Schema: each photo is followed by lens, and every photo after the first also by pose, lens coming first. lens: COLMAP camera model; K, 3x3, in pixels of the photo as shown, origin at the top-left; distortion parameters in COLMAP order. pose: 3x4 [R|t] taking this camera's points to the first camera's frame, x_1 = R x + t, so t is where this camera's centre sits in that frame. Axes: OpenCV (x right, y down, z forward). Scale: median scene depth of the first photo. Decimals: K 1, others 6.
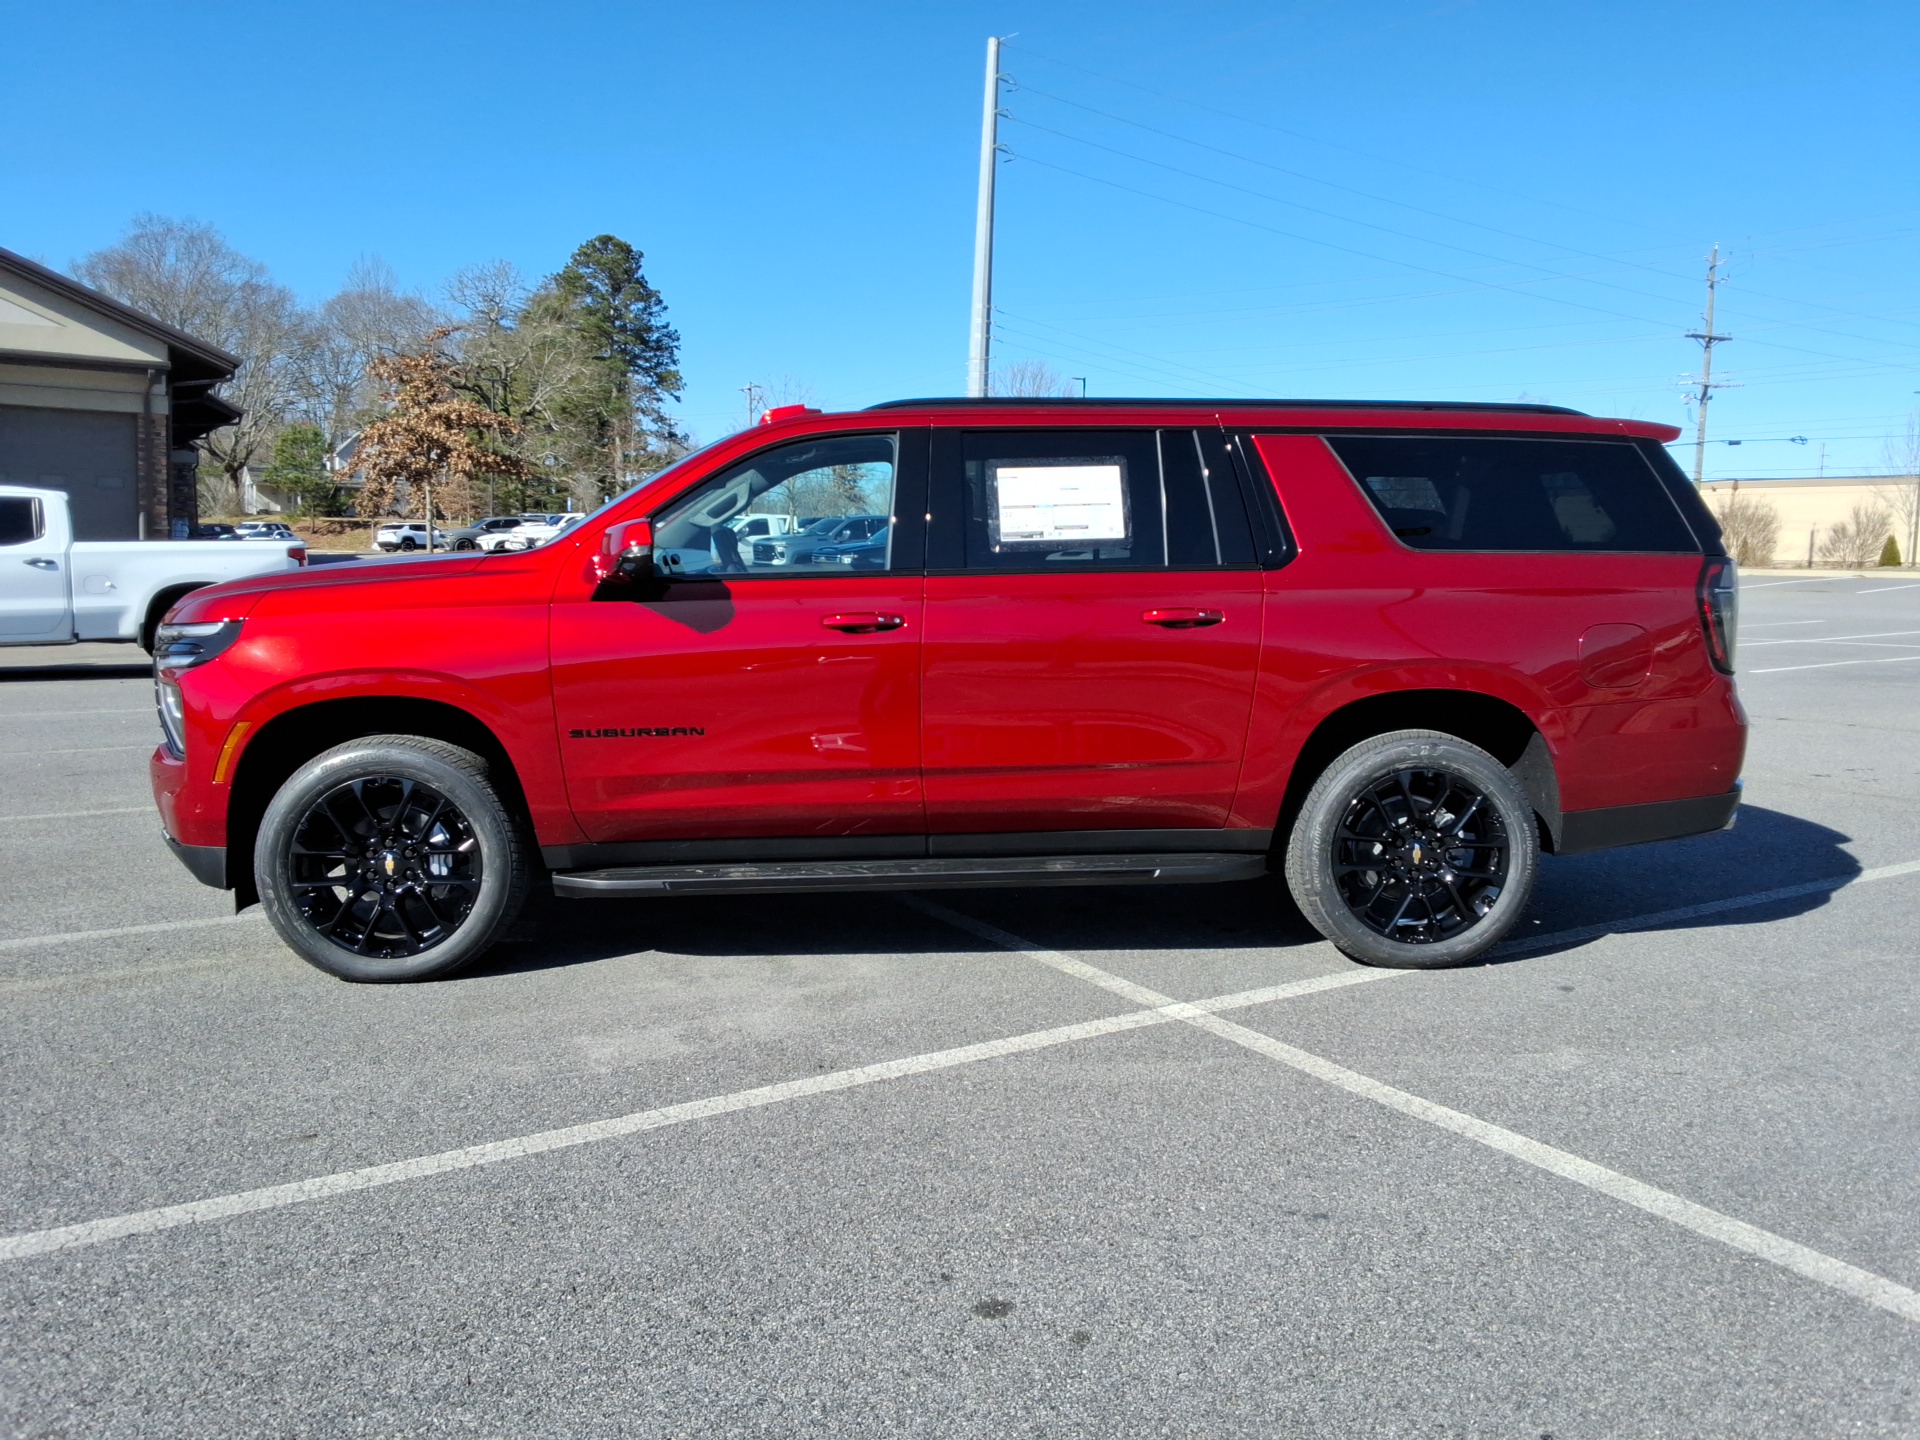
lens RADIAL K [[1529.6, 0, 960.0], [0, 1529.6, 720.0], [0, 0, 1]] dist [0.083761, 0.000940]
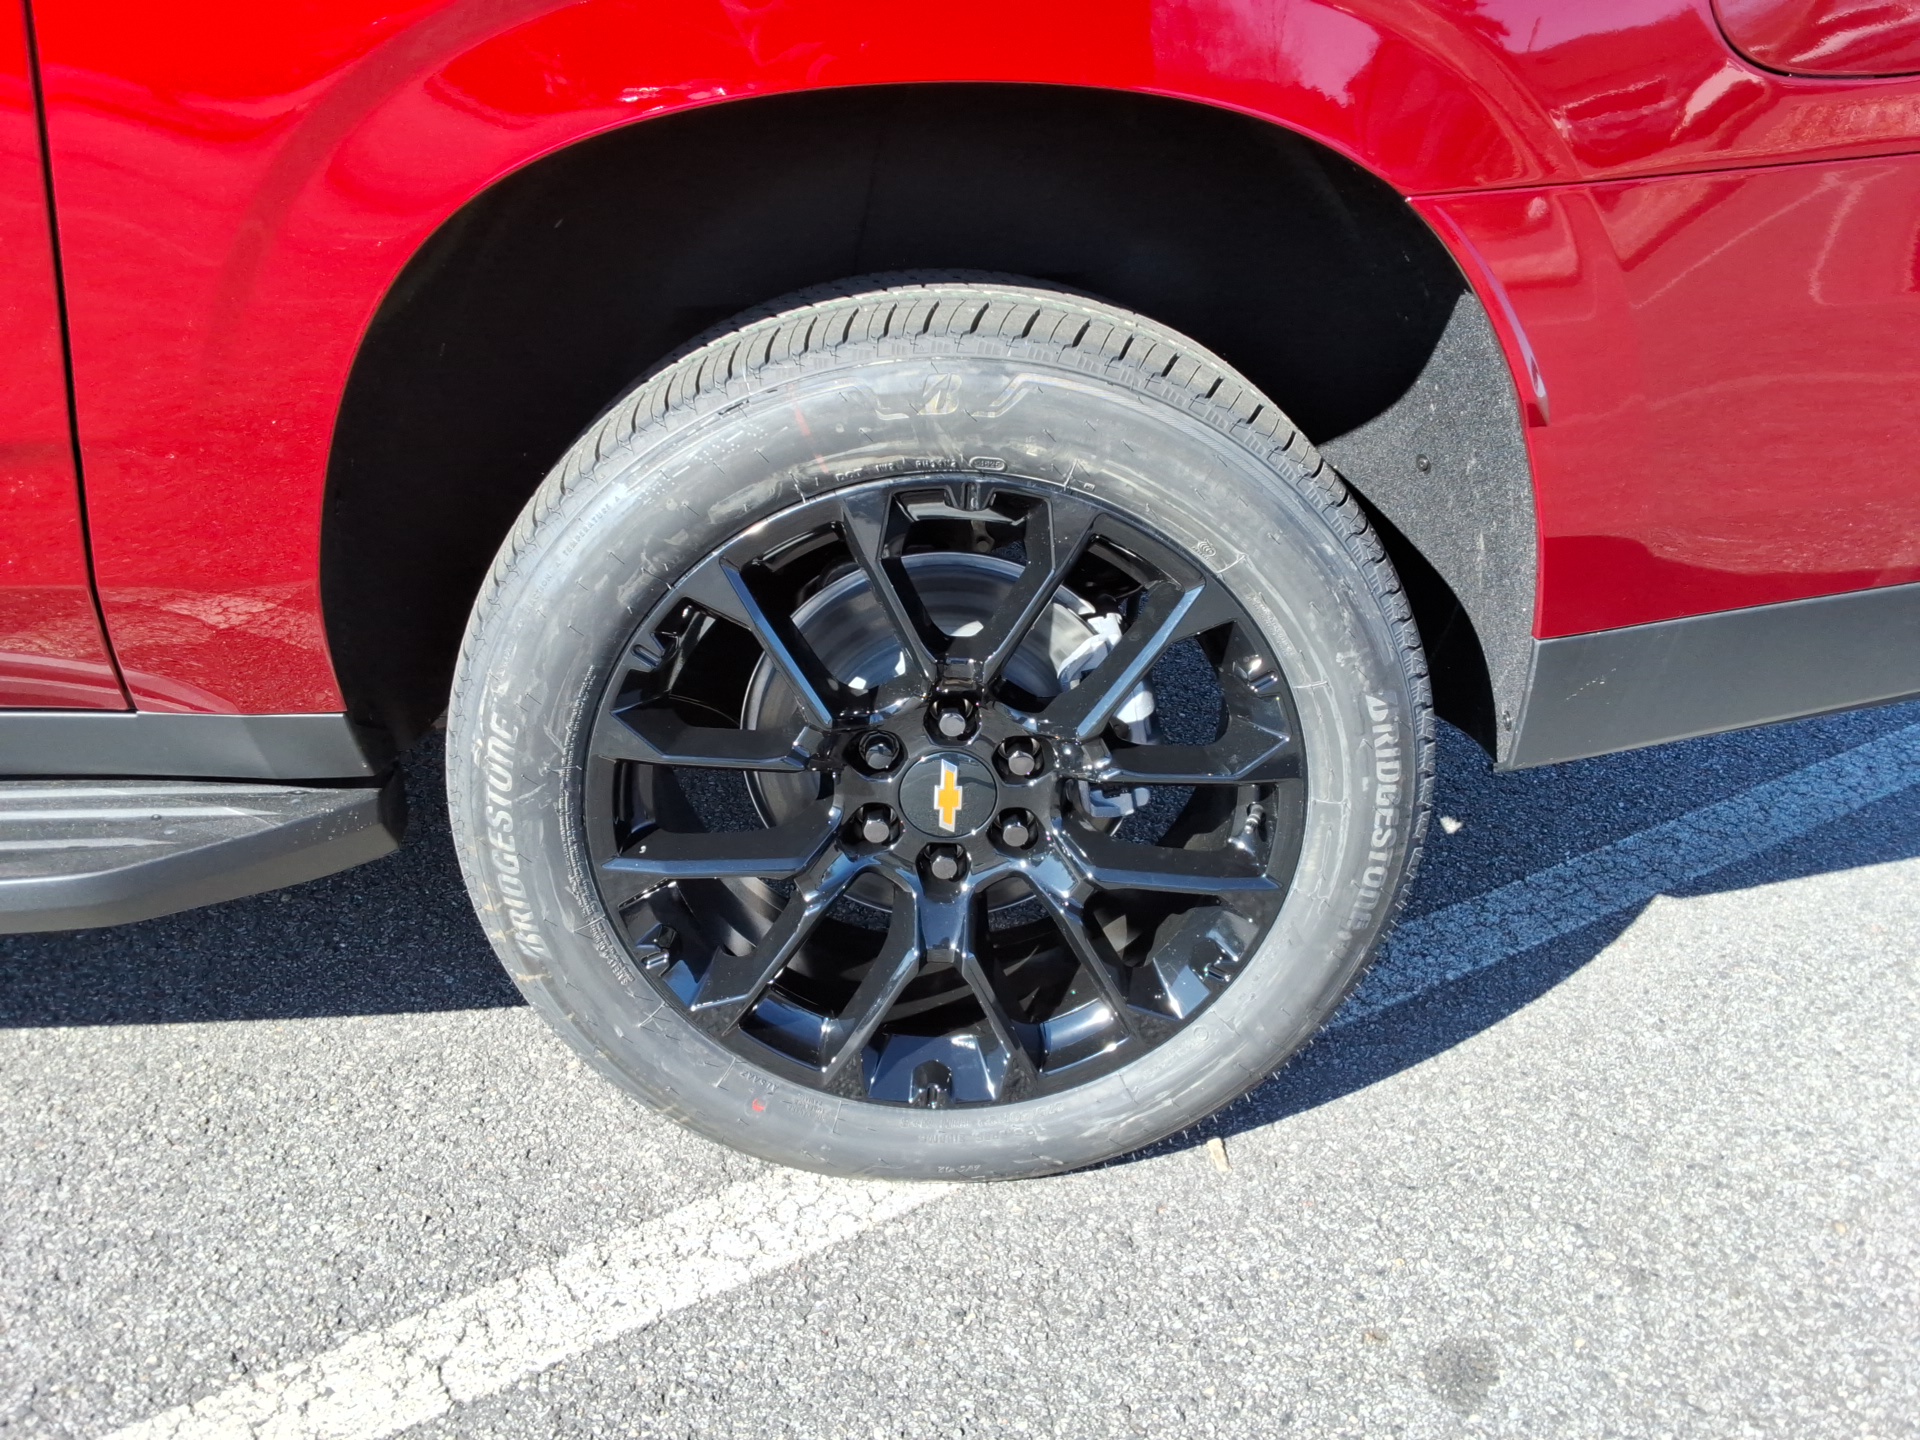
lens RADIAL K [[1526.0, 0, 972.0], [0, 1526.0, 714.5], [0, 0, 1]] dist [0.092417, -0.142767]
pose [[0.999818, 0.002742, -0.018868, 0.304662], [0.003826, 0.940615, 0.339453, -0.010930], [0.018679, -0.339464, 0.940434, 0.768098]]
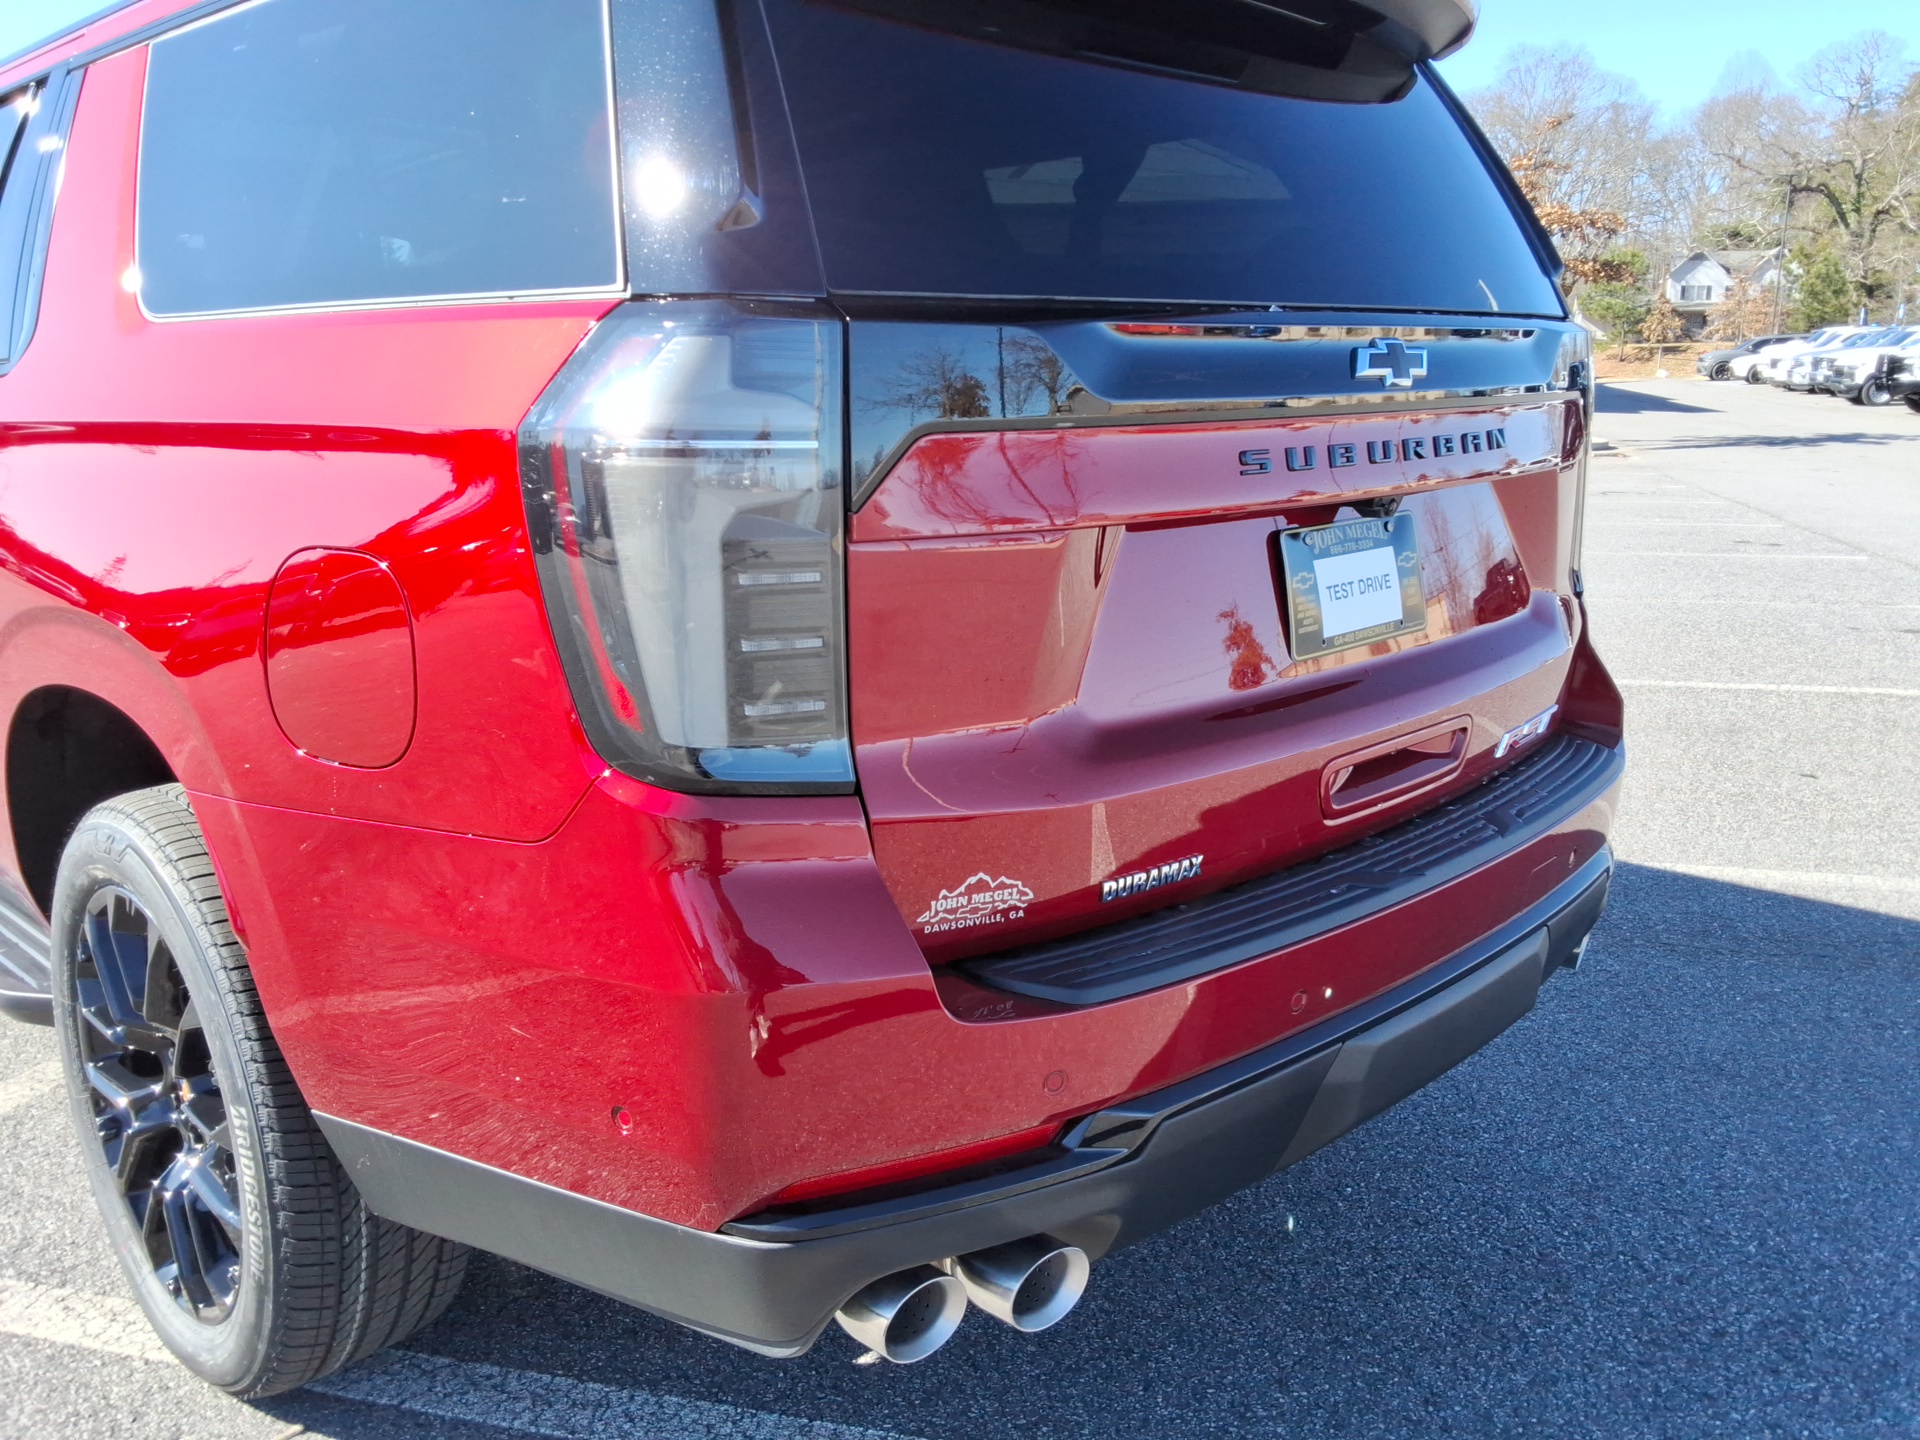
lens RADIAL K [[1526.0, 0, 972.0], [0, 1526.0, 714.5], [0, 0, 1]] dist [0.092417, -0.142767]
pose [[0.683470, 0.141836, -0.716066, 0.706089], [-0.066319, 0.988950, 0.132588, -0.076673], [0.726960, -0.043131, 0.685324, 0.876079]]
